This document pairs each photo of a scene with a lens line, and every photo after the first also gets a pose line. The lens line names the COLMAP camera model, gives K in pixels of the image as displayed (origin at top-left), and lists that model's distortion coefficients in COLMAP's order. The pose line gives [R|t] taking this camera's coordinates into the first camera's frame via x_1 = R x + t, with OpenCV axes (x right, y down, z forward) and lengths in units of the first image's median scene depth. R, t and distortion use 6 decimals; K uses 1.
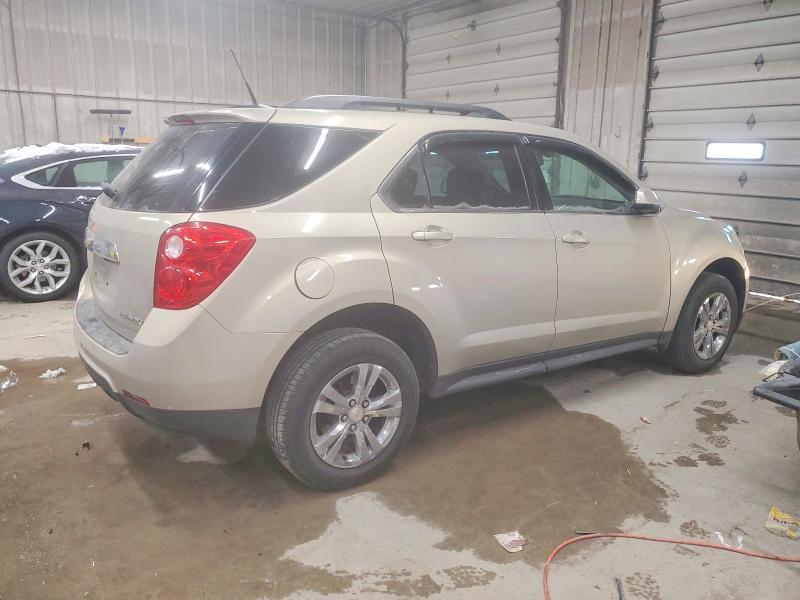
lens RADIAL K [[669.0, 0, 398.8], [0, 669.0, 296.5], [0, 0, 1]] dist [0.026381, 0.020532]
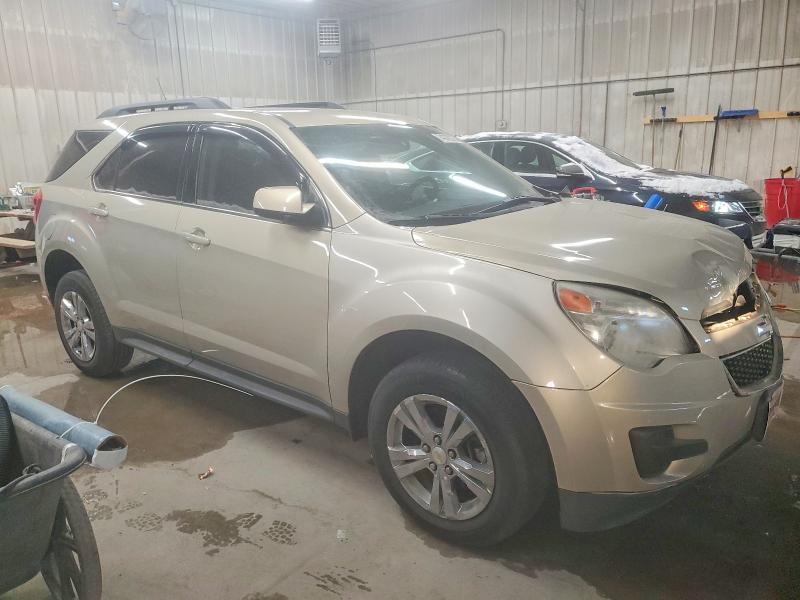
lens RADIAL K [[669.0, 0, 396.0], [0, 669.0, 304.4], [0, 0, 1]] dist [0.026381, 0.020532]
pose [[0.203887, 0.218348, -0.954335, 0.543822], [-0.173716, 0.967411, 0.184226, -0.096597], [0.963459, 0.128222, 0.235173, 0.479330]]
